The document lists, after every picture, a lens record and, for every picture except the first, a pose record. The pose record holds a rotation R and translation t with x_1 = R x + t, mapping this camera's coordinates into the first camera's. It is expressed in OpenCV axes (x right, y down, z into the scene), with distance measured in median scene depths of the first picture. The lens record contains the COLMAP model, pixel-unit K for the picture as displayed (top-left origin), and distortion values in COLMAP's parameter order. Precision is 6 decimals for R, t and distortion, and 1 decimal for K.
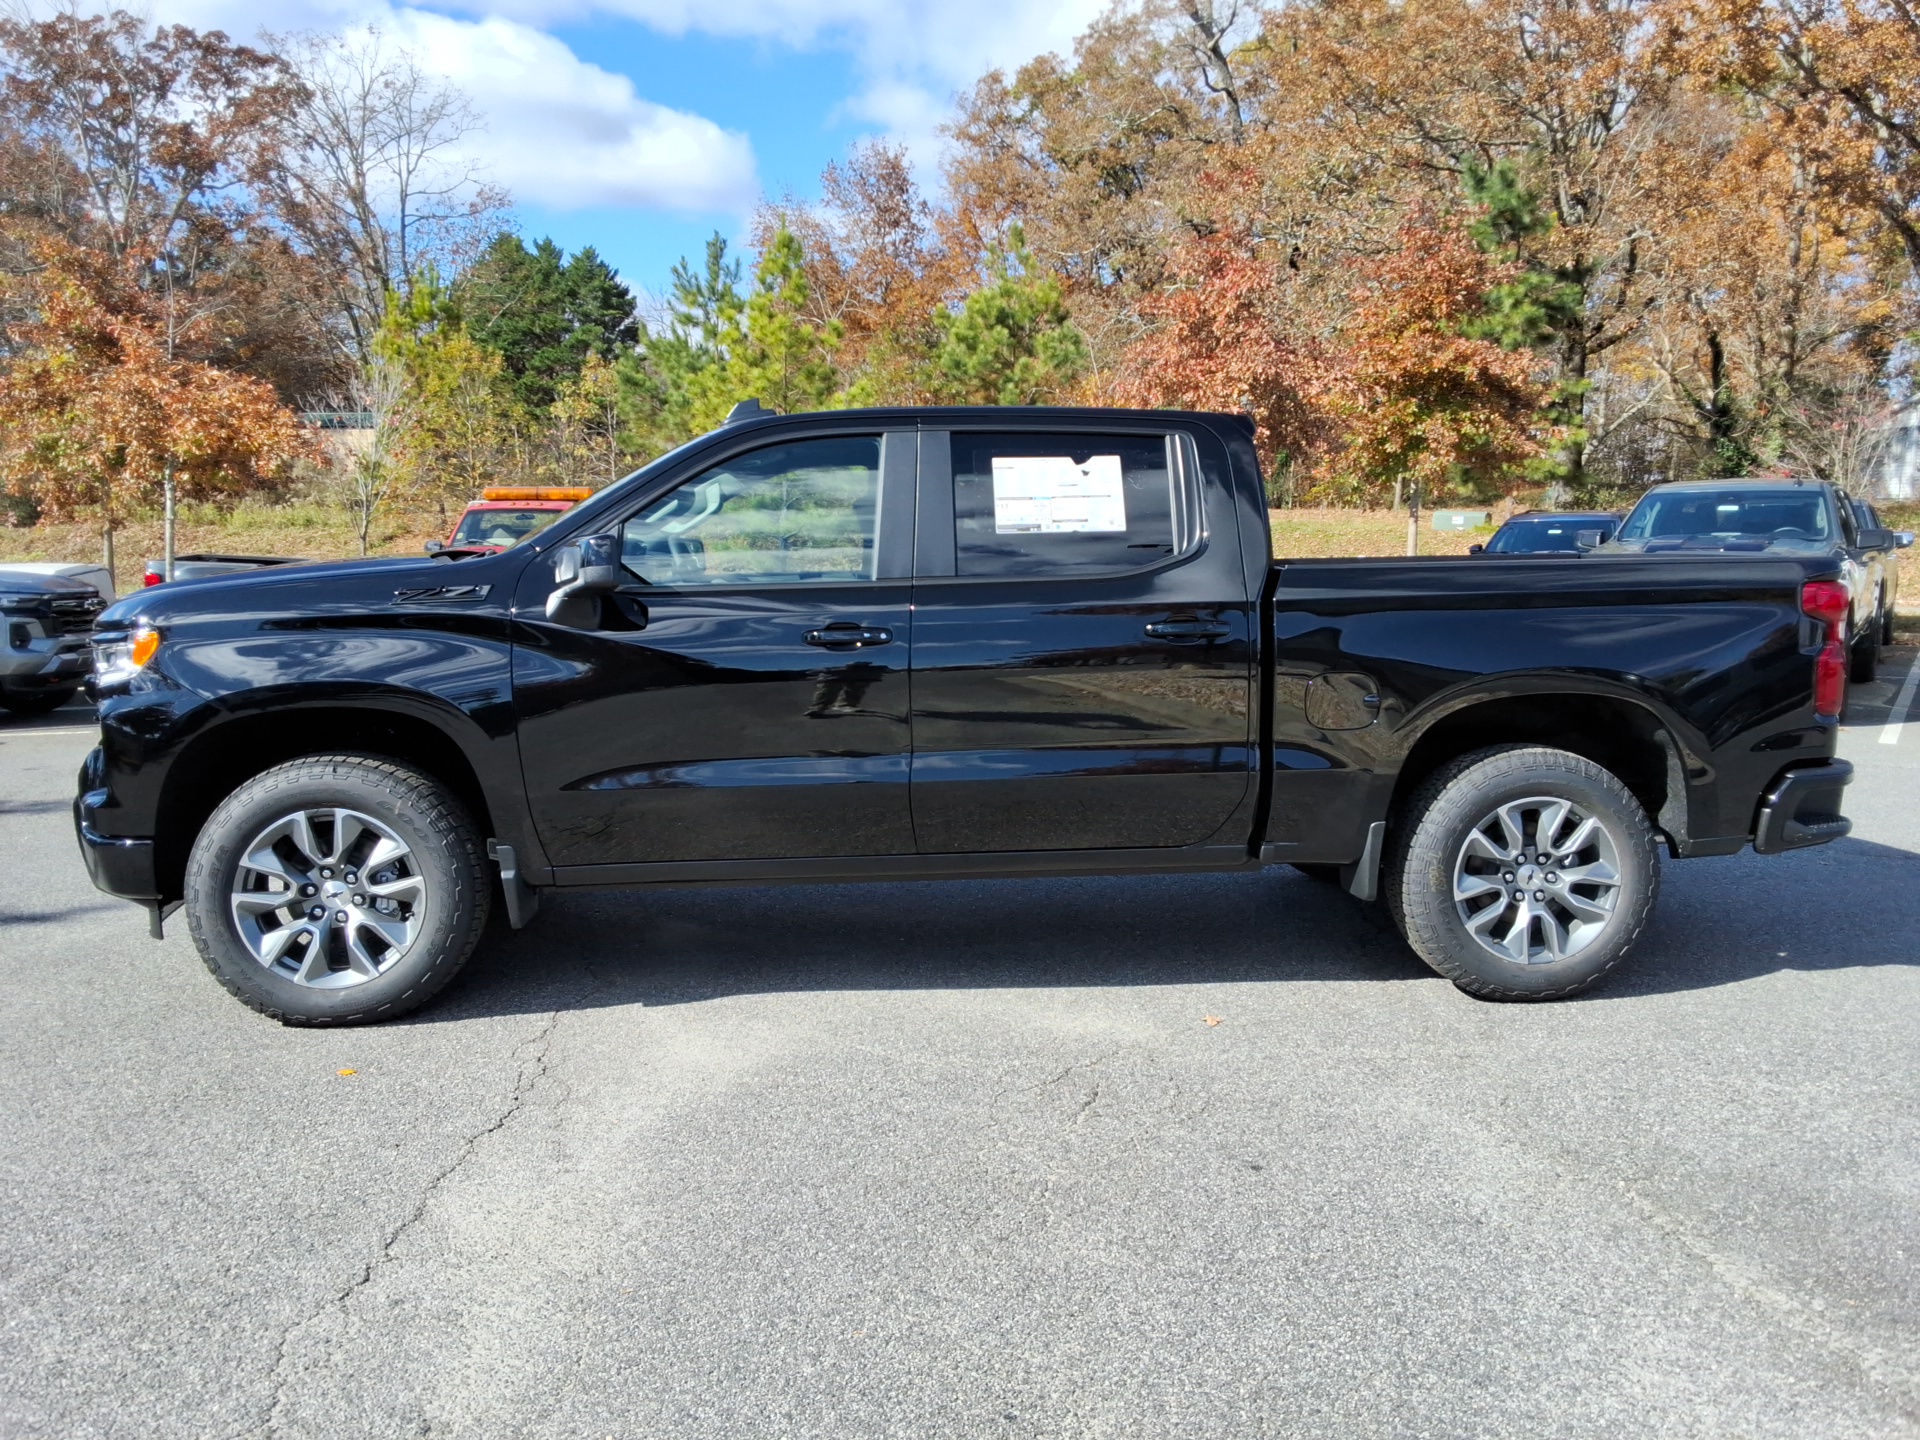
lens RADIAL K [[1535.2, 0, 983.5], [0, 1535.2, 680.9], [0, 0, 1]] dist [0.089559, -0.141352]
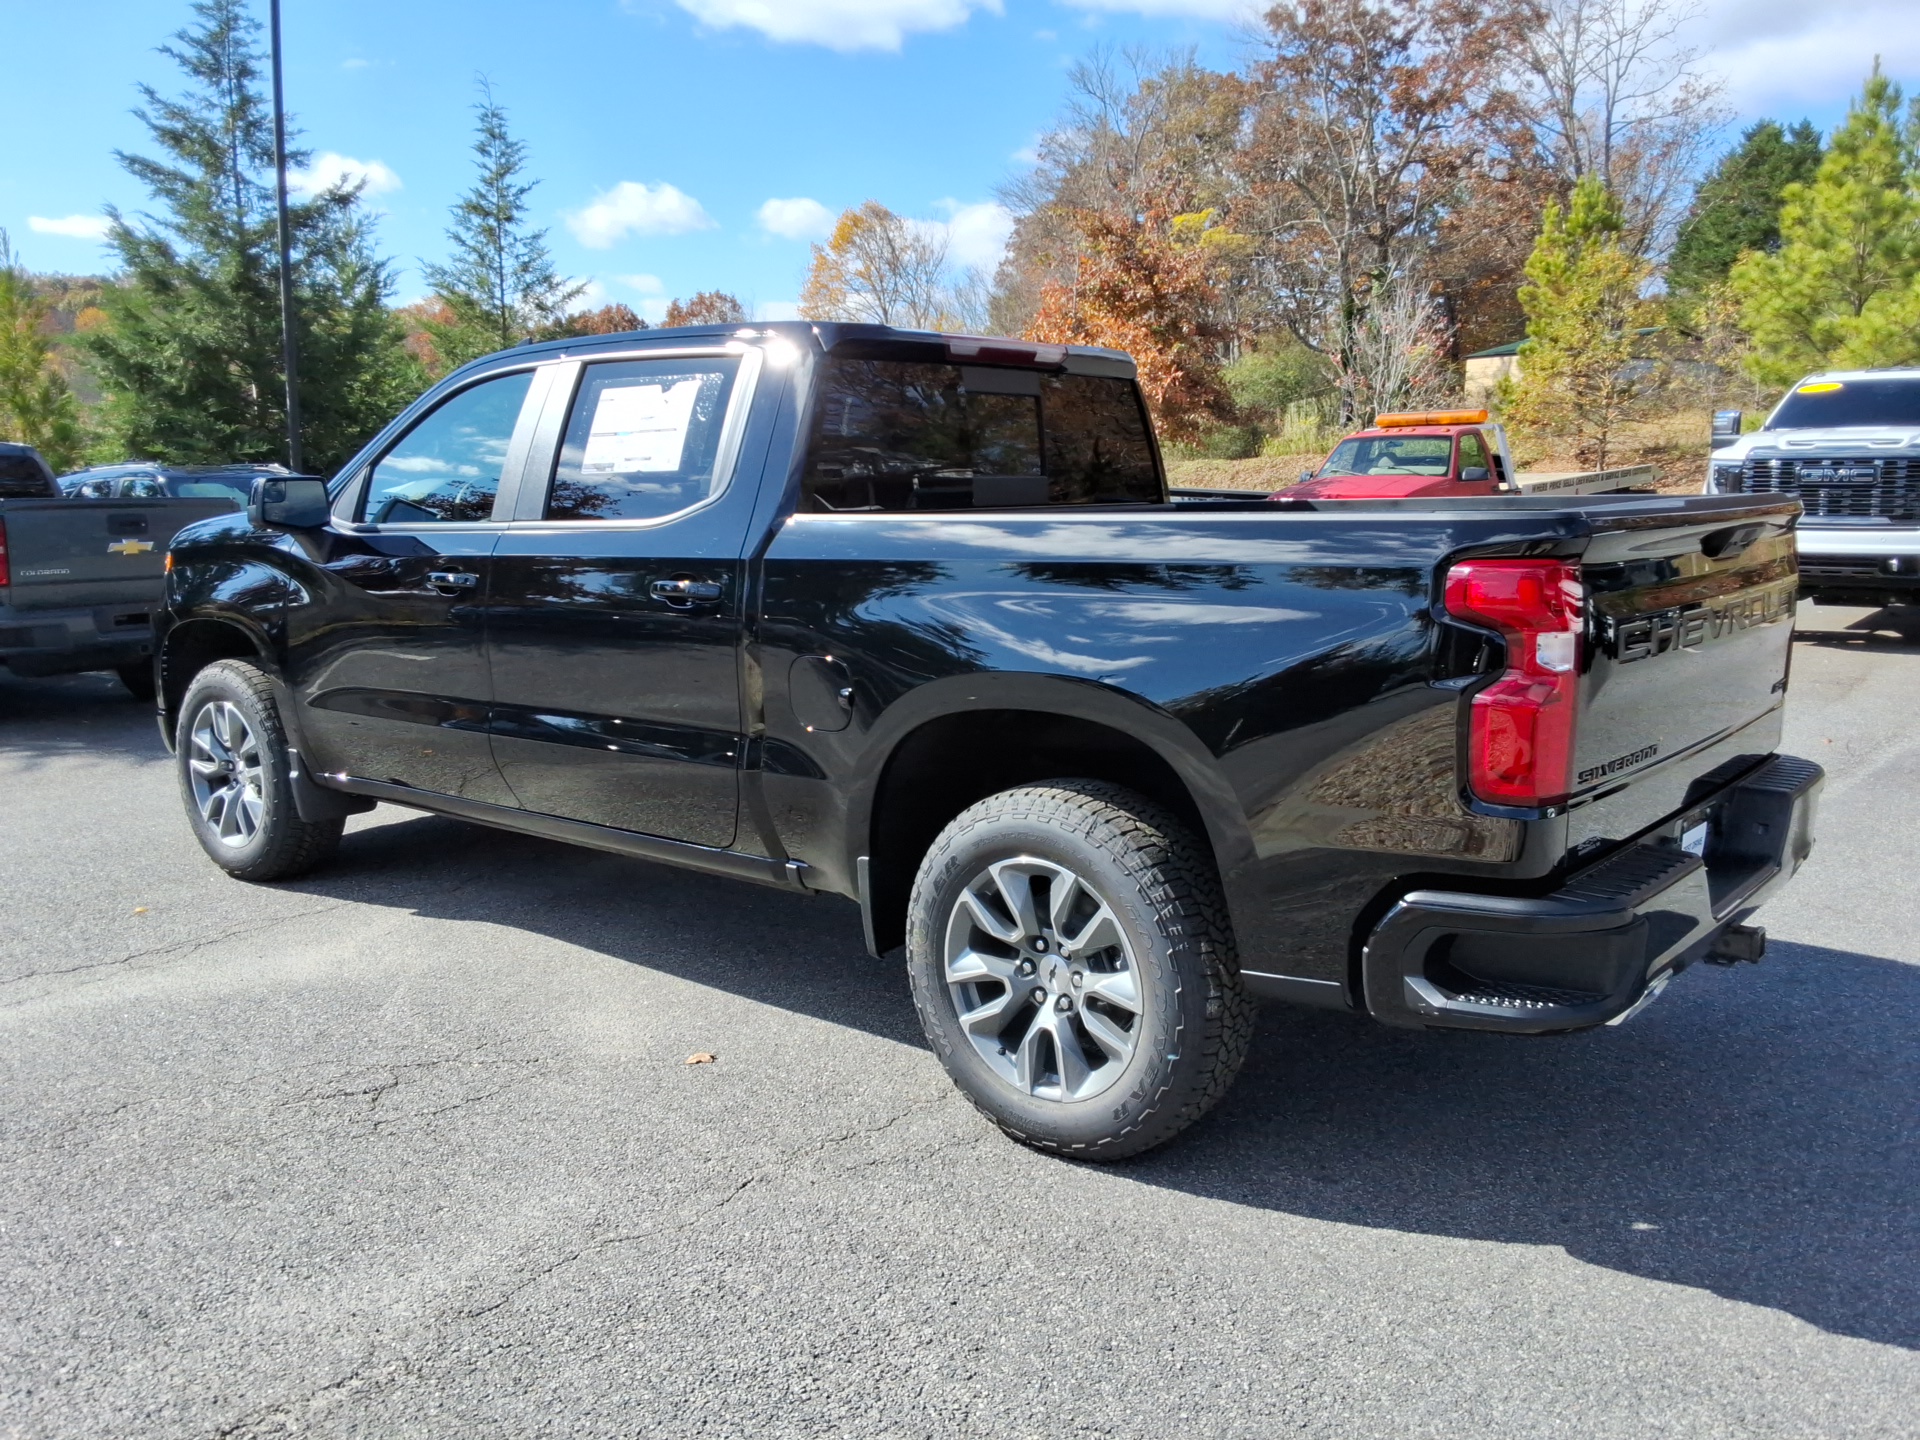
lens RADIAL K [[1535.2, 0, 951.0], [0, 1535.2, 686.6], [0, 0, 1]] dist [0.089559, -0.141352]
pose [[0.702485, 0.086360, -0.706440, 0.193137], [-0.050009, 0.996147, 0.072047, -0.011177], [0.709940, -0.015284, 0.704097, 0.120569]]
